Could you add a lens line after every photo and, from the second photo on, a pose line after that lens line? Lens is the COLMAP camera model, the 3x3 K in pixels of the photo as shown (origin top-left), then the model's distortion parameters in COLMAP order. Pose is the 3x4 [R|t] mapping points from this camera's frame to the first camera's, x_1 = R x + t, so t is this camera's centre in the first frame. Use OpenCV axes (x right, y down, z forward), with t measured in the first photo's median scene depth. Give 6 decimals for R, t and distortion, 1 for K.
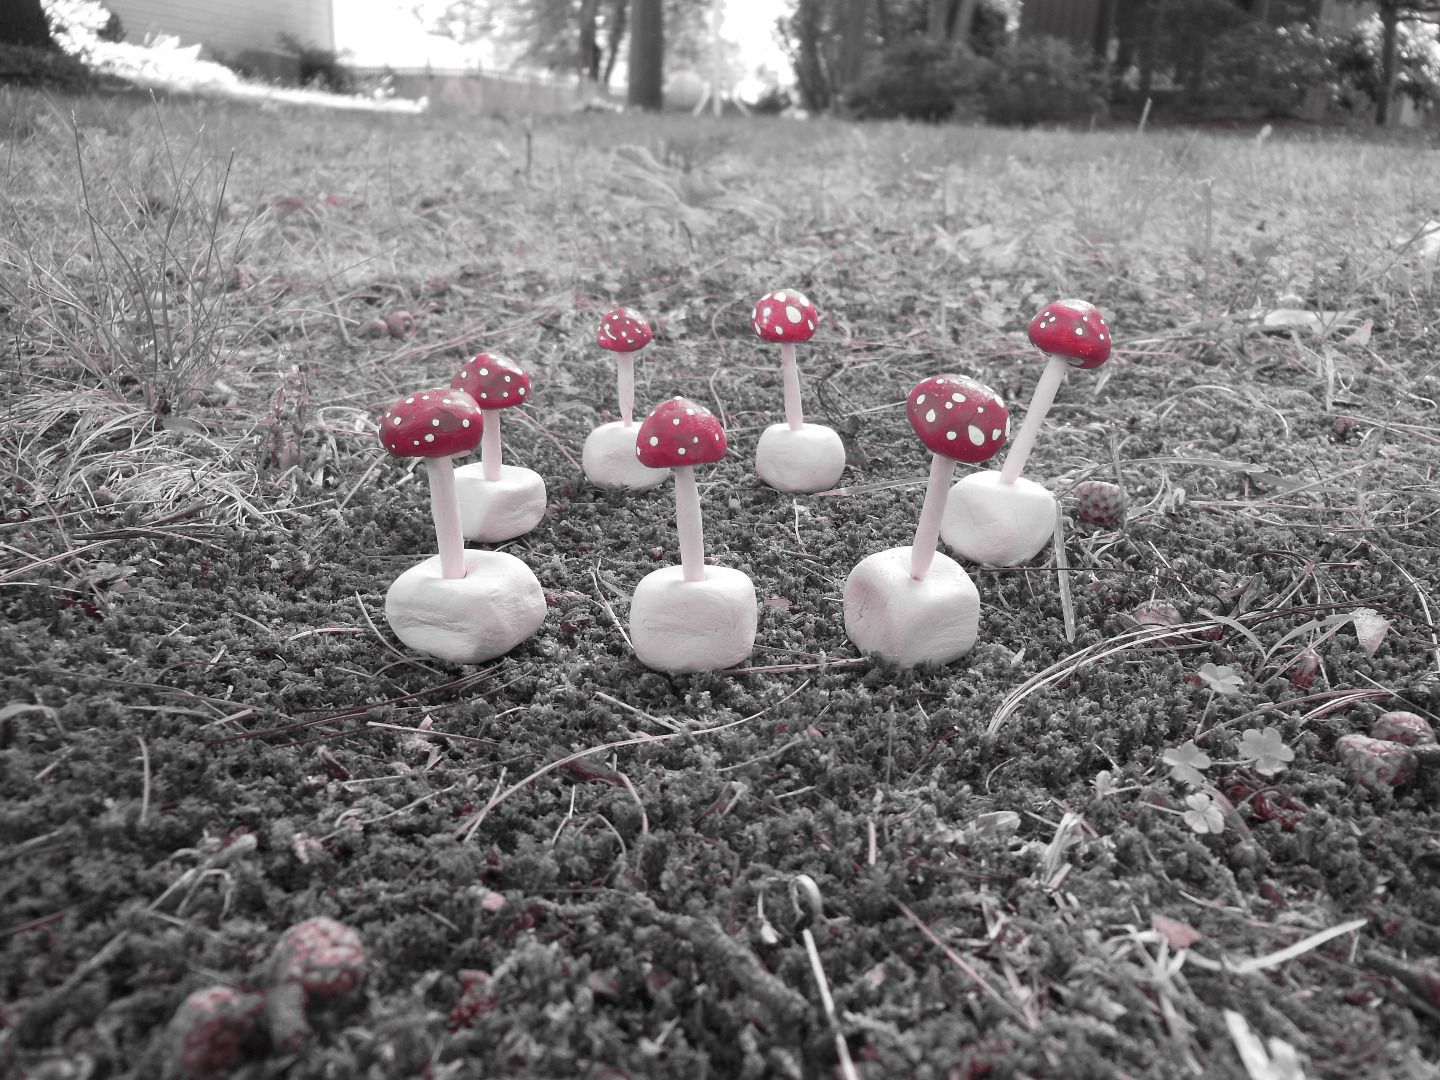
lens RADIAL K [[1187.5, 0, 720.0], [0, 1187.5, 540.0], [0, 0, 1]] dist [-0.017044, 0.014990]
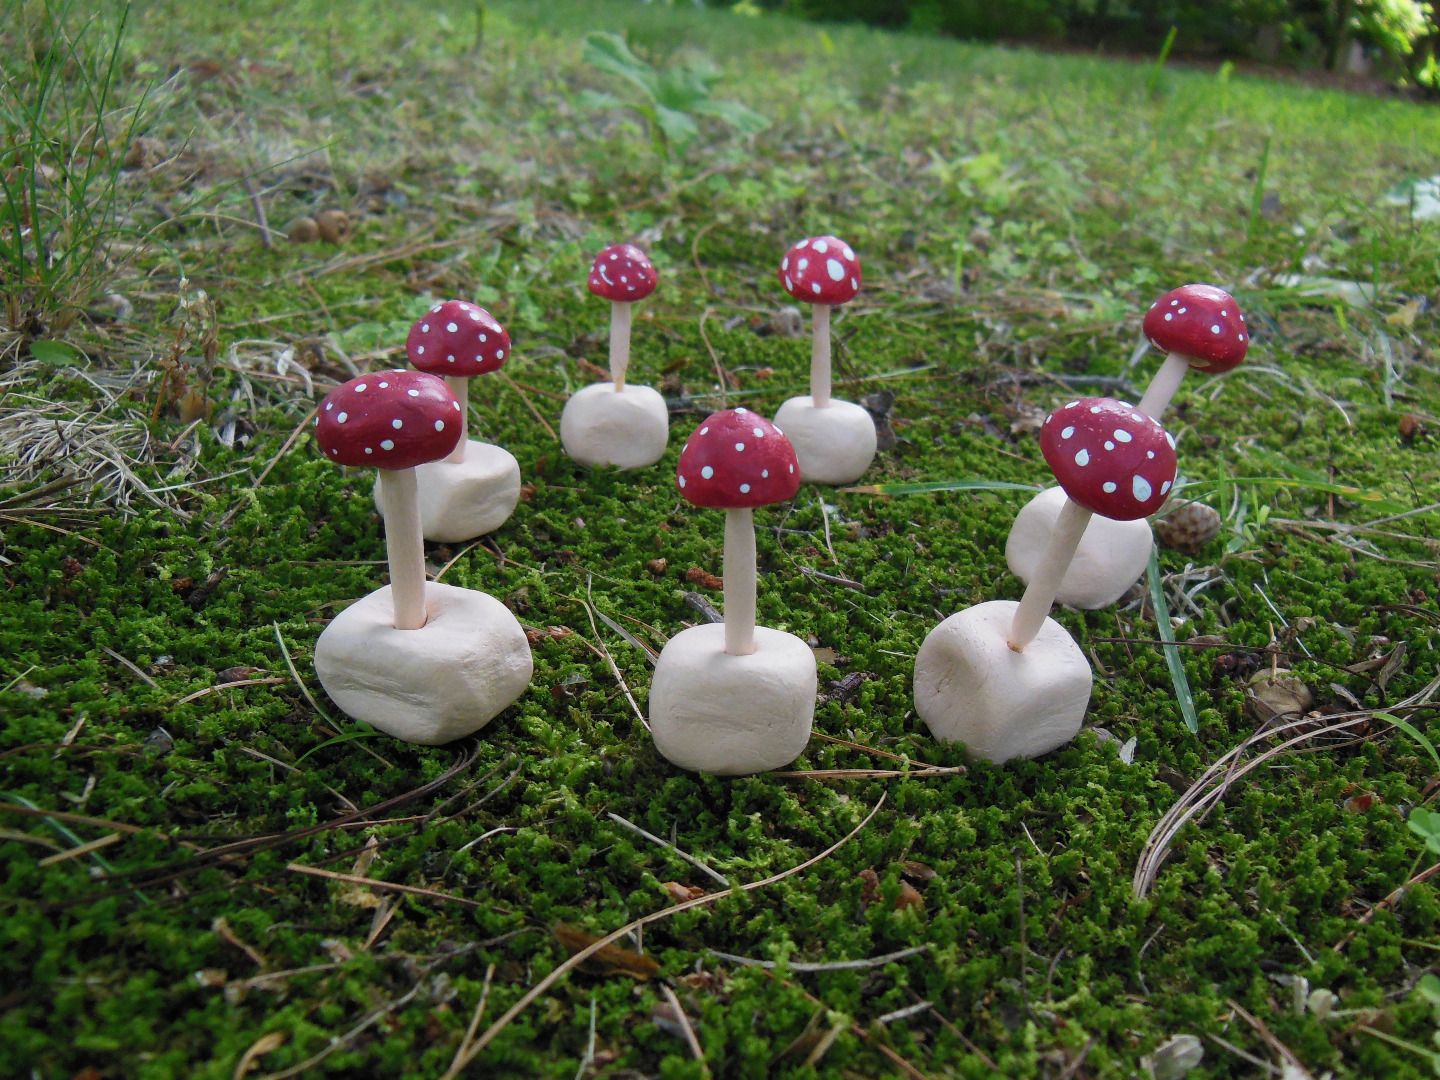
lens RADIAL K [[1187.5, 0, 720.0], [0, 1187.5, 540.0], [0, 0, 1]] dist [-0.017044, 0.014990]
pose [[0.996156, 0.054651, 0.068453, -0.062860], [-0.059903, 0.995216, 0.077182, -0.065422], [-0.063907, -0.080986, 0.994664, 0.188656]]
